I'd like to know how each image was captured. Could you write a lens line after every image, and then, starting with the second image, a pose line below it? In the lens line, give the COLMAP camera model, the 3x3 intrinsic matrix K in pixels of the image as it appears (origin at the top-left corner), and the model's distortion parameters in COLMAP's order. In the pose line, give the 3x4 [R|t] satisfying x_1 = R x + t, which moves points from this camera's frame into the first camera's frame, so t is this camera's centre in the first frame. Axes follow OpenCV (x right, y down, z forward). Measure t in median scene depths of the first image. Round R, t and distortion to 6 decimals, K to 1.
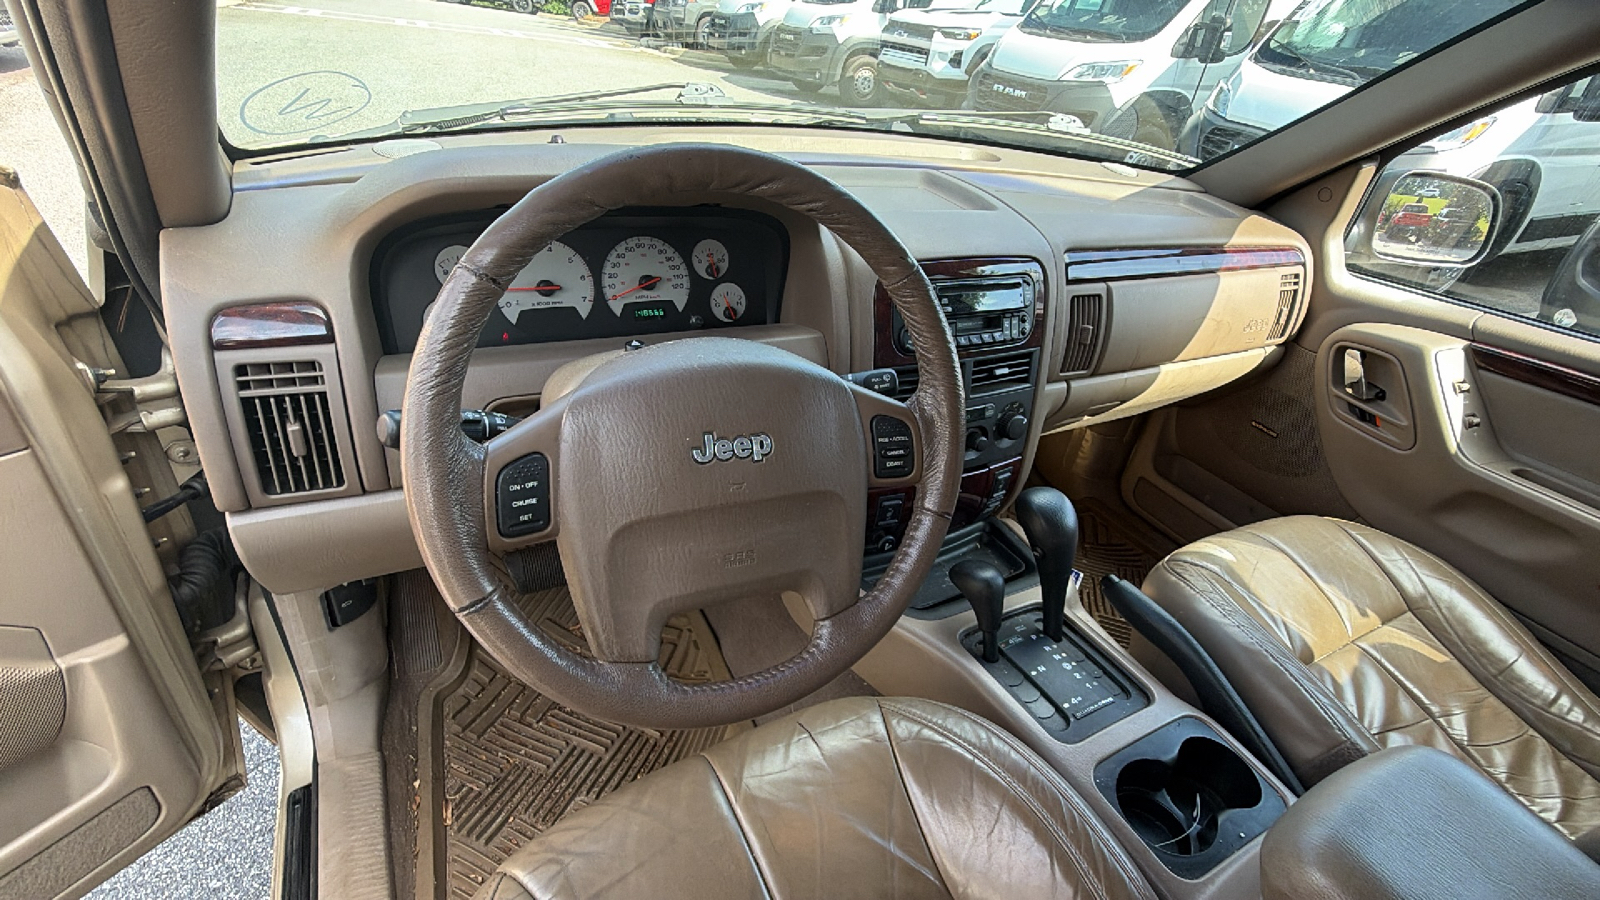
lens RADIAL K [[731.3, 0, 798.2], [0, 731.3, 450.6], [0, 0, 1]] dist [-0.000647, -0.000888]
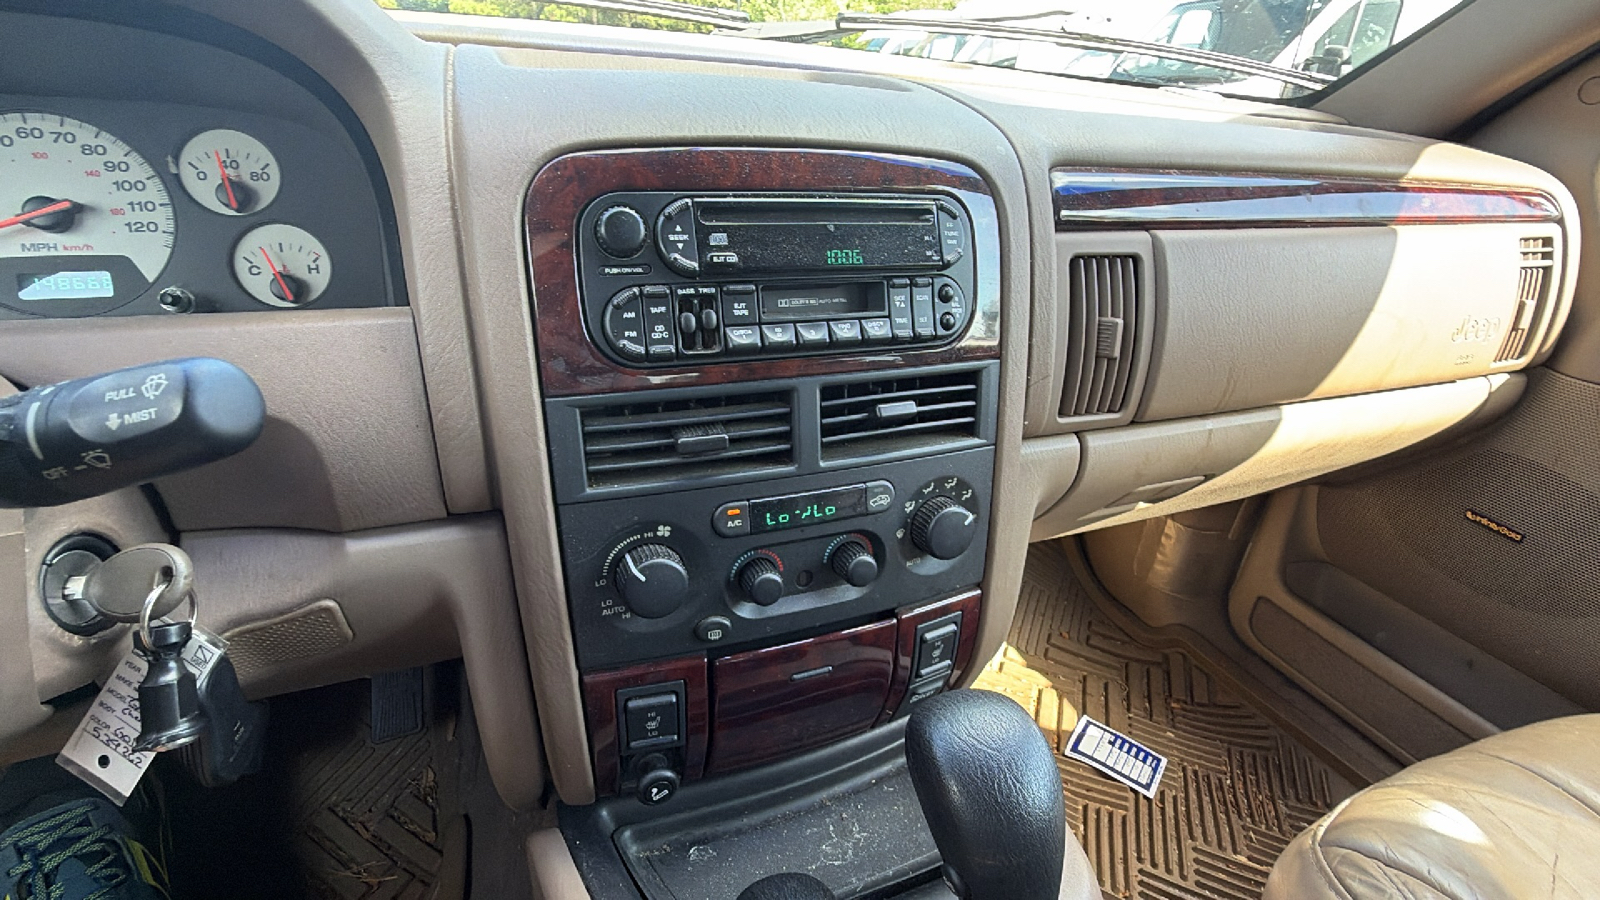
lens RADIAL K [[731.3, 0, 803.0], [0, 731.3, 448.1], [0, 0, 1]] dist [-0.000647, -0.000888]
pose [[0.991827, -0.003601, -0.127542, 0.253189], [-0.009611, 0.994653, -0.102829, -0.034916], [0.127230, 0.103214, 0.986488, 0.505409]]
